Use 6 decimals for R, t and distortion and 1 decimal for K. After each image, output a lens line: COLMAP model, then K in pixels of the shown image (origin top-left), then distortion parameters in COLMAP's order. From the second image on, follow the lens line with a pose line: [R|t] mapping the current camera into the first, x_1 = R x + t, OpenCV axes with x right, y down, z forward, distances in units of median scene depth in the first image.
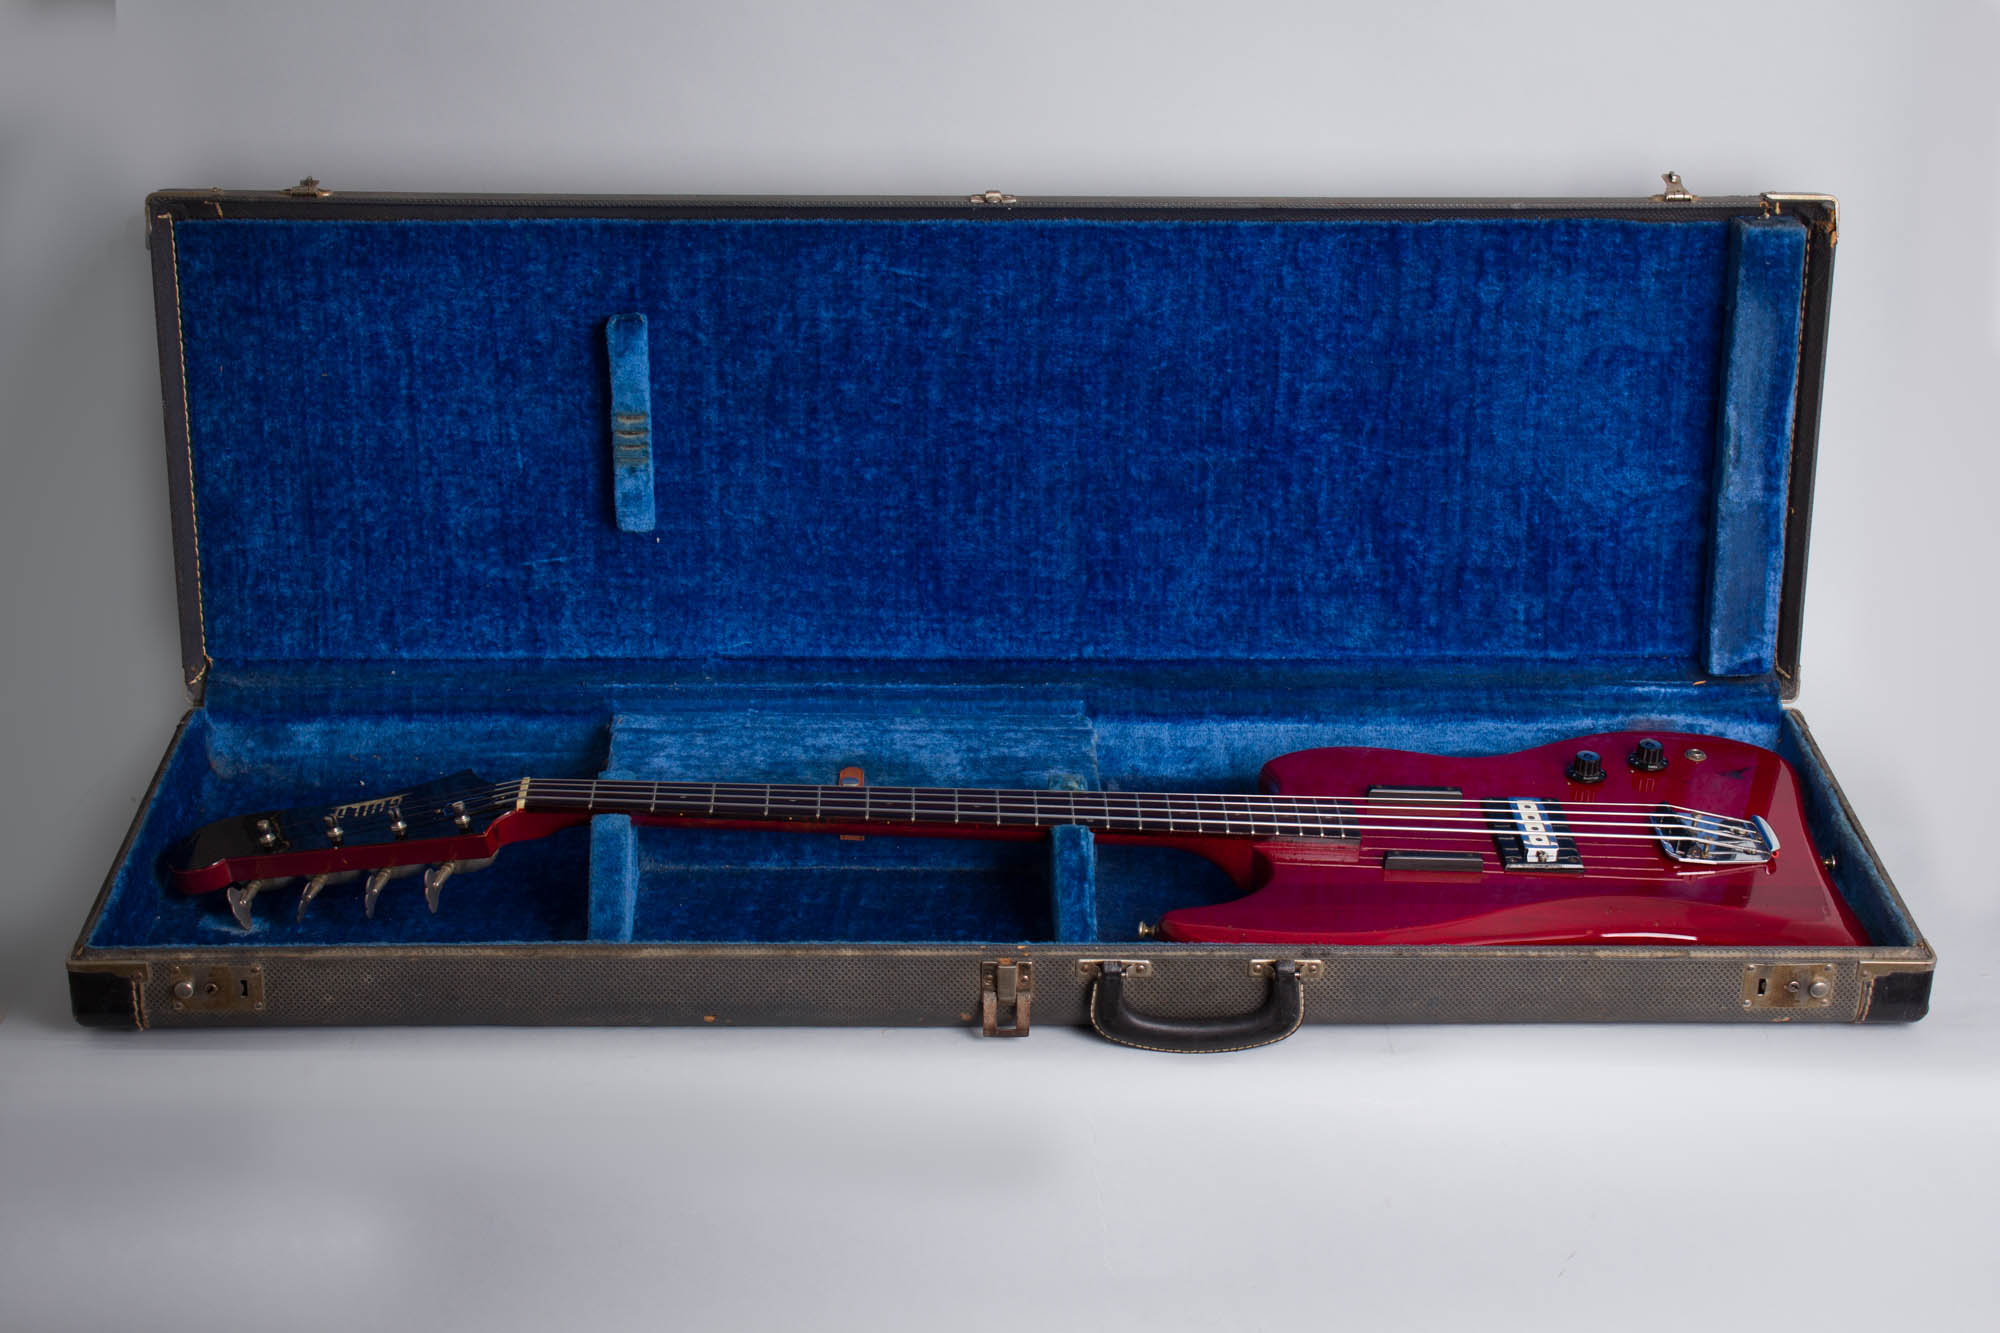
lens RADIAL K [[3299.1, 0, 998.3], [0, 3299.1, 669.3], [0, 0, 1]] dist [-0.080285, 0.000000]
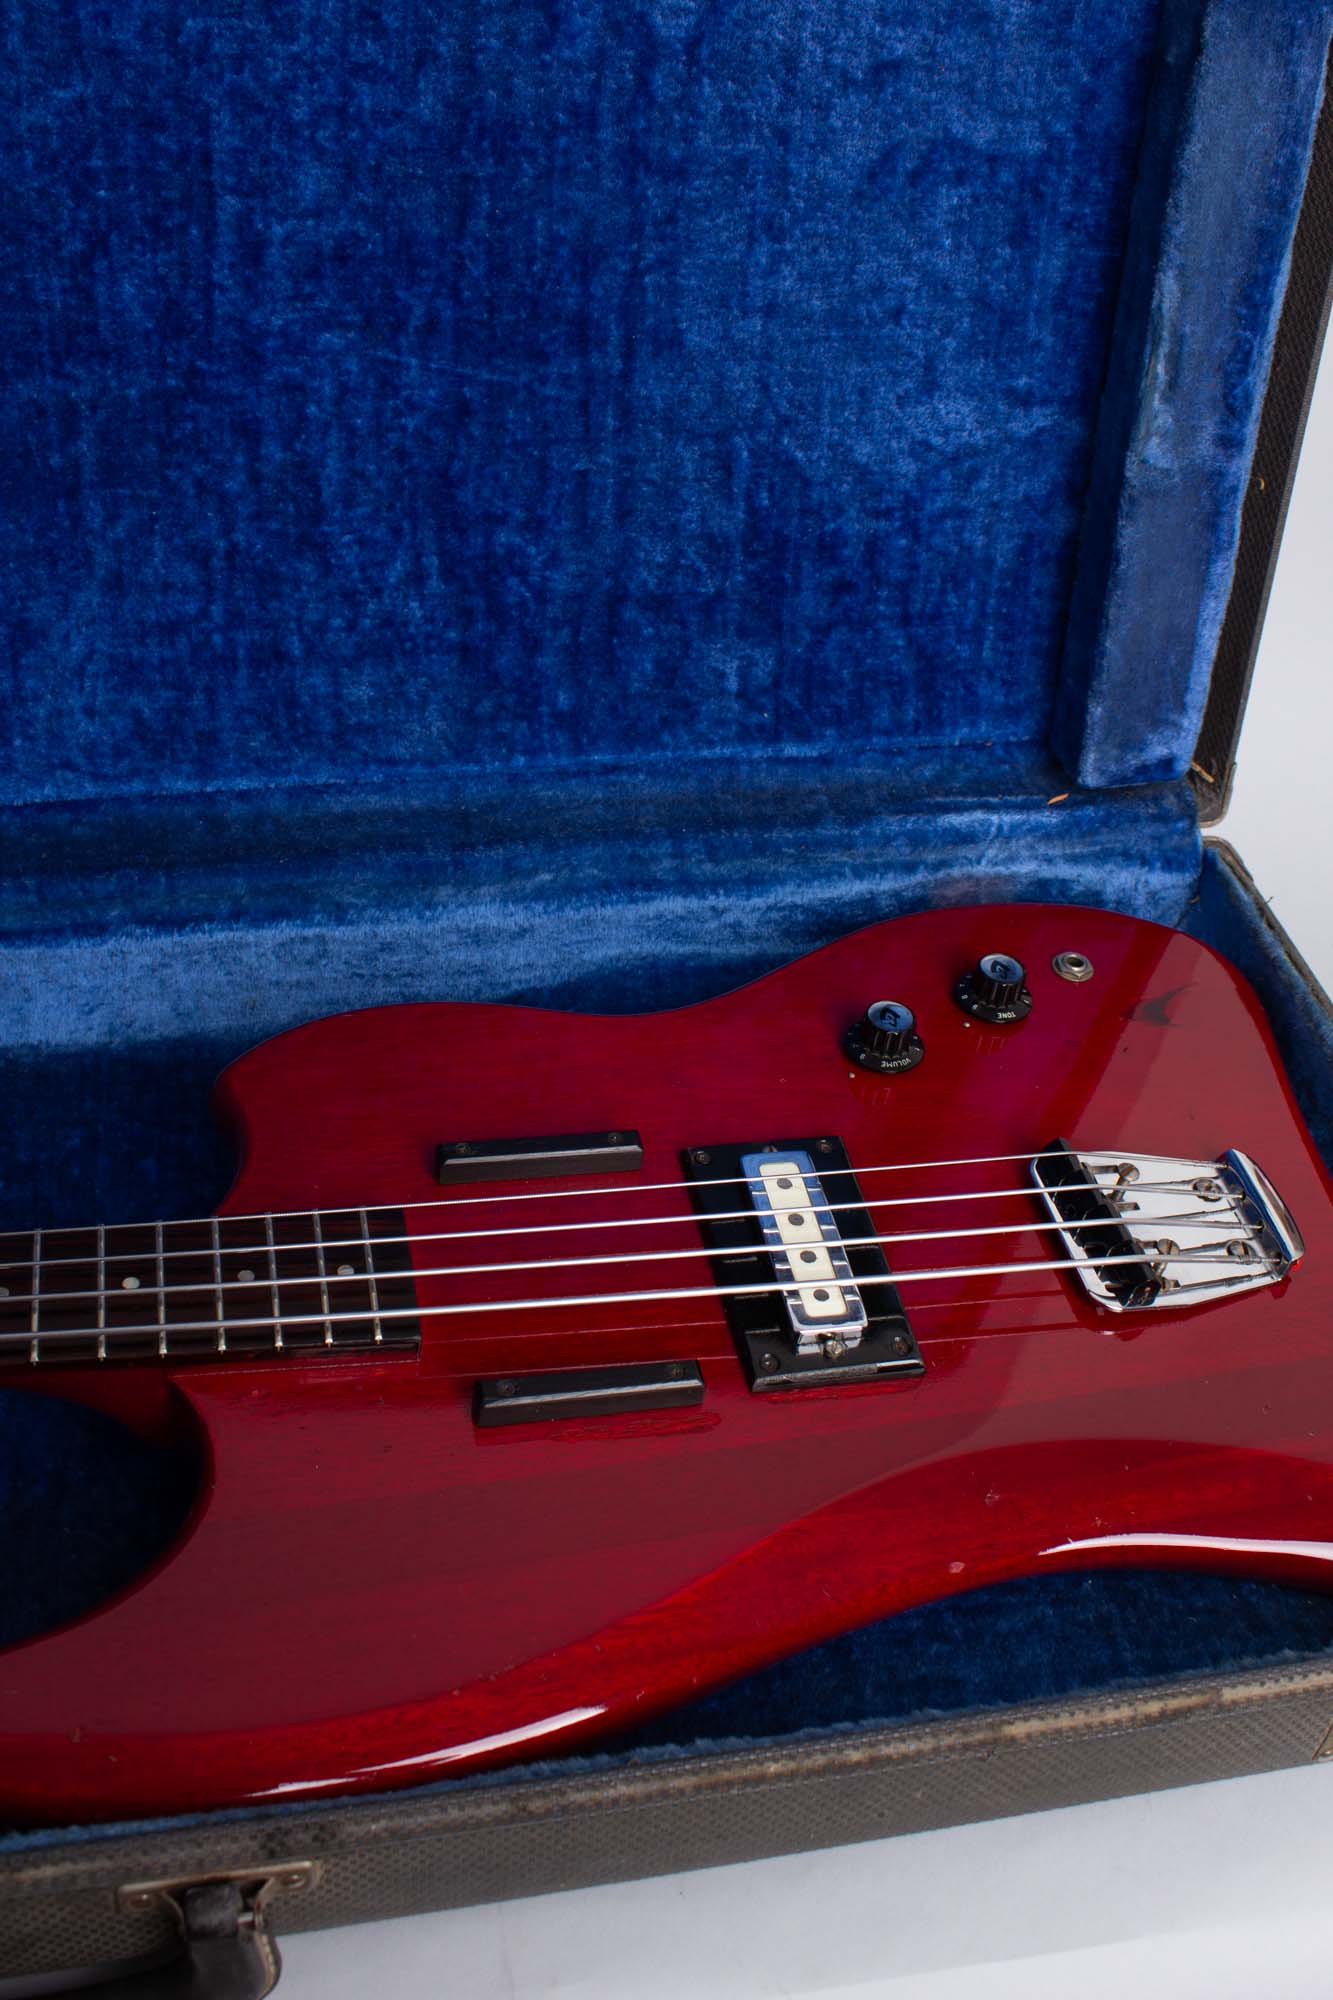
lens RADIAL K [[2186.4, 0, 680.5], [0, 2186.4, 995.9], [0, 0, 1]] dist [-0.095703, 0.000000]
pose [[0.981831, -0.061327, 0.179576, 0.086846], [0.012329, 0.964954, 0.262128, -0.059832], [-0.189358, -0.255152, 0.948178, 0.670058]]
